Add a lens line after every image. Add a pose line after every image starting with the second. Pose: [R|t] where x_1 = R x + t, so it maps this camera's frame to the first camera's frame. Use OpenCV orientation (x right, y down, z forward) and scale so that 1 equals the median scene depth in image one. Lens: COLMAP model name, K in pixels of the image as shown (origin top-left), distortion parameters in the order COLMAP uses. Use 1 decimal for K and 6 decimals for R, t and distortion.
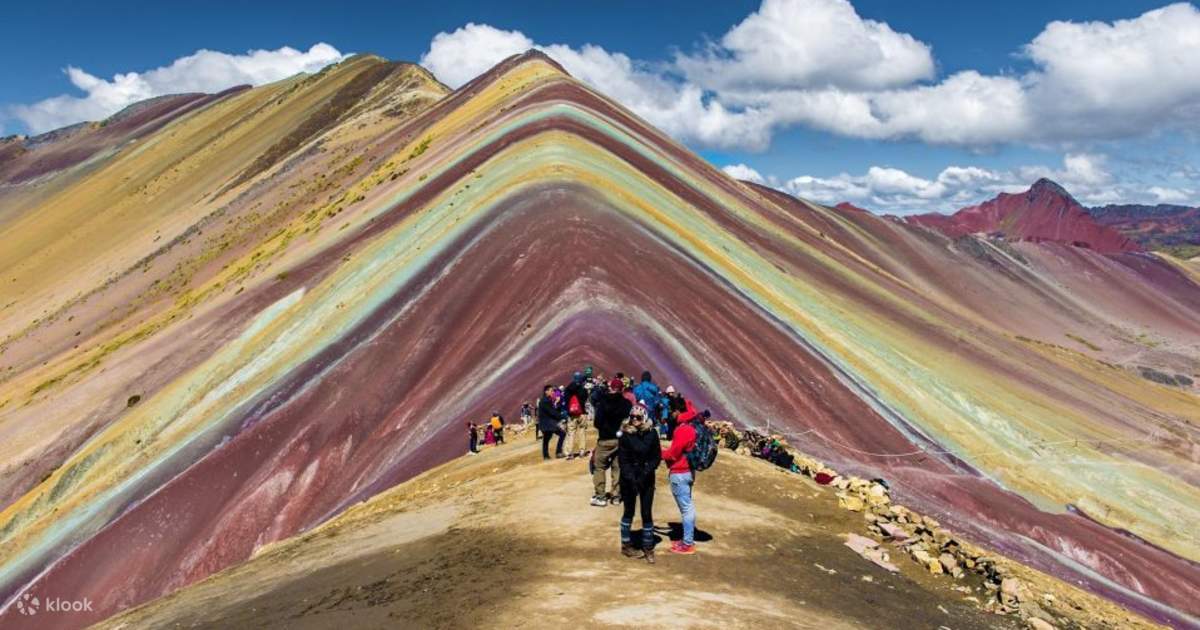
lens RADIAL K [[847.8, 0, 600.0], [0, 847.8, 315.0], [0, 0, 1]] dist [-0.002992, -0.003877]
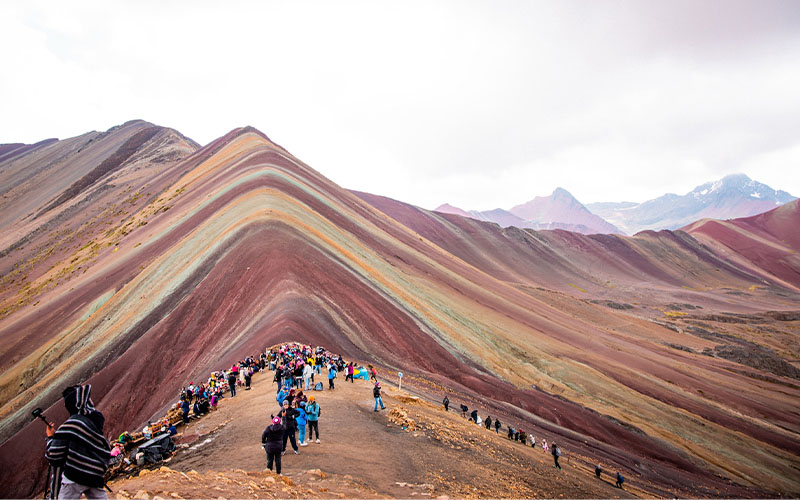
lens RADIAL K [[554.4, 0, 400.0], [0, 554.4, 250.0], [0, 0, 1]] dist [-0.092707, 0.082803]
pose [[0.981685, -0.026952, 0.188596, 0.001261], [0.035256, 0.998545, -0.040815, -0.019381], [-0.187222, 0.046716, 0.981206, -0.084350]]
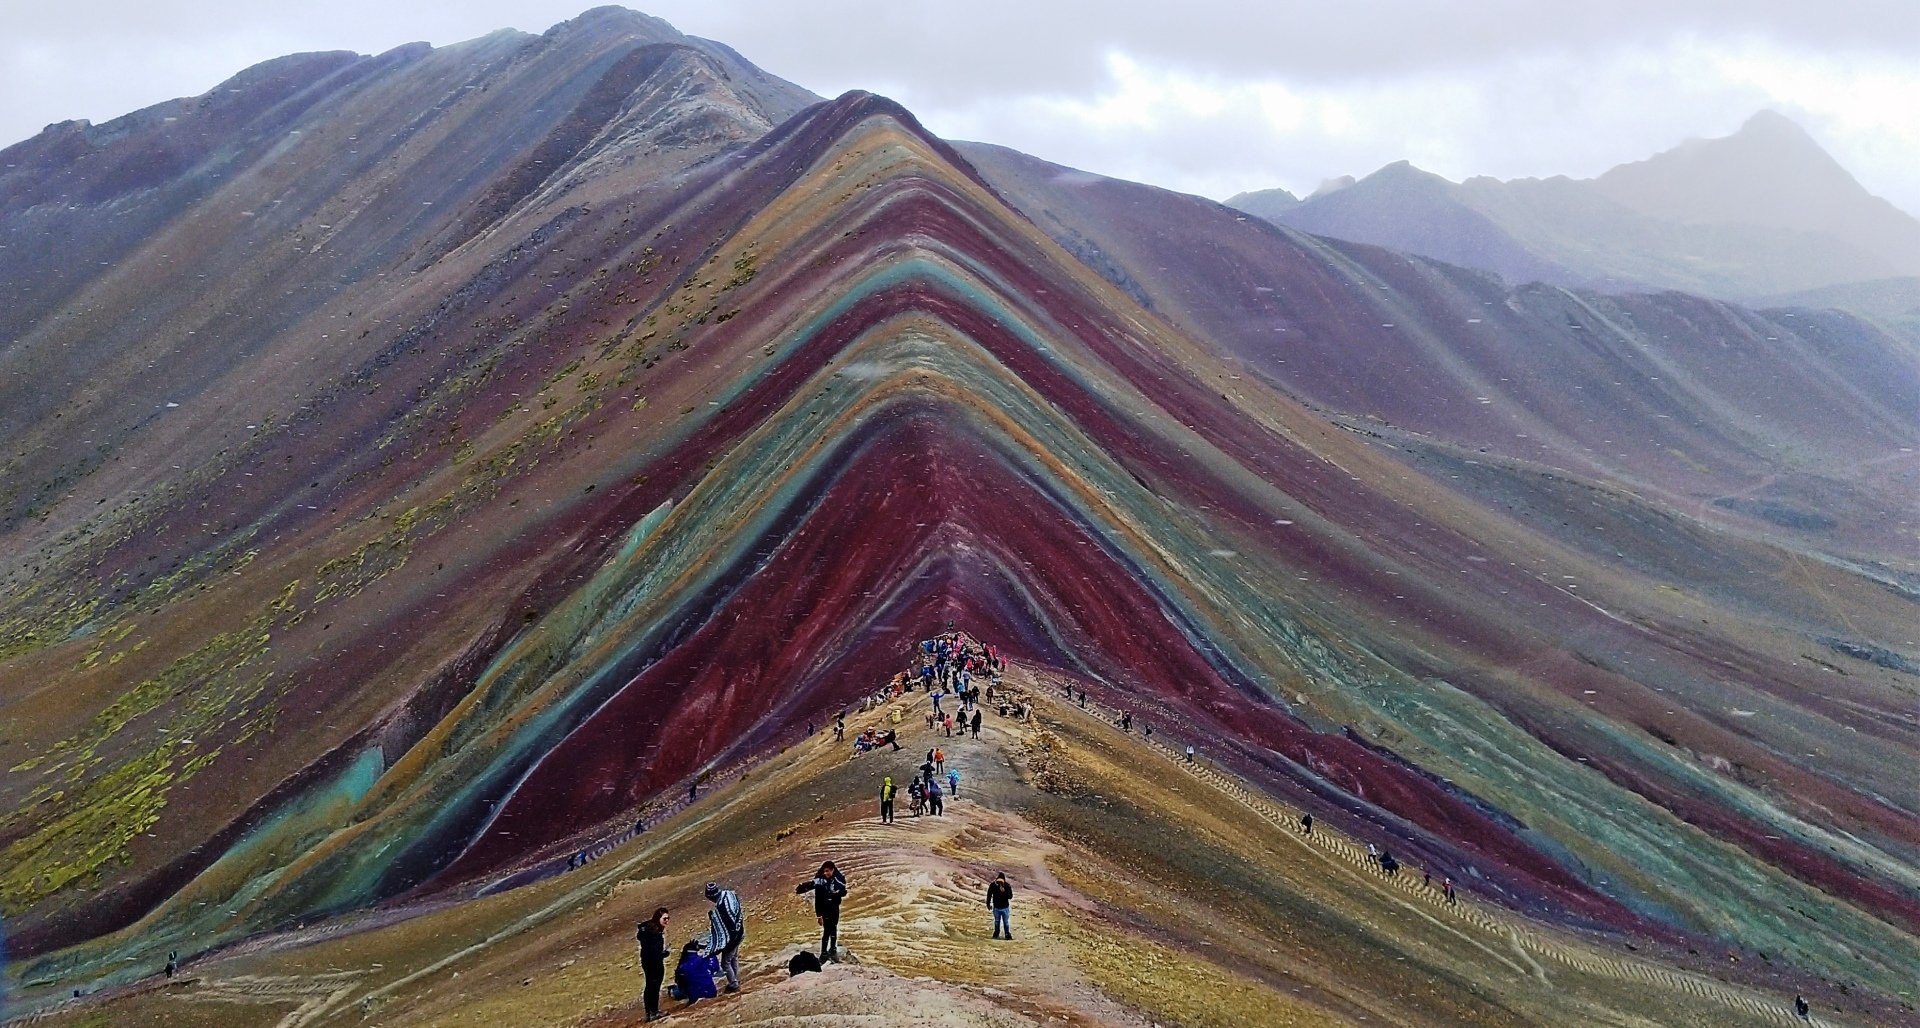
lens RADIAL K [[1645.9, 0, 960.0], [0, 1645.9, 514.0], [0, 0, 1]] dist [0.012122, 0.004467]
pose [[0.999909, 0.011771, -0.006564, 0.007417], [-0.010839, 0.991790, 0.127417, -0.133374], [0.008010, -0.127334, 0.991828, -0.474815]]
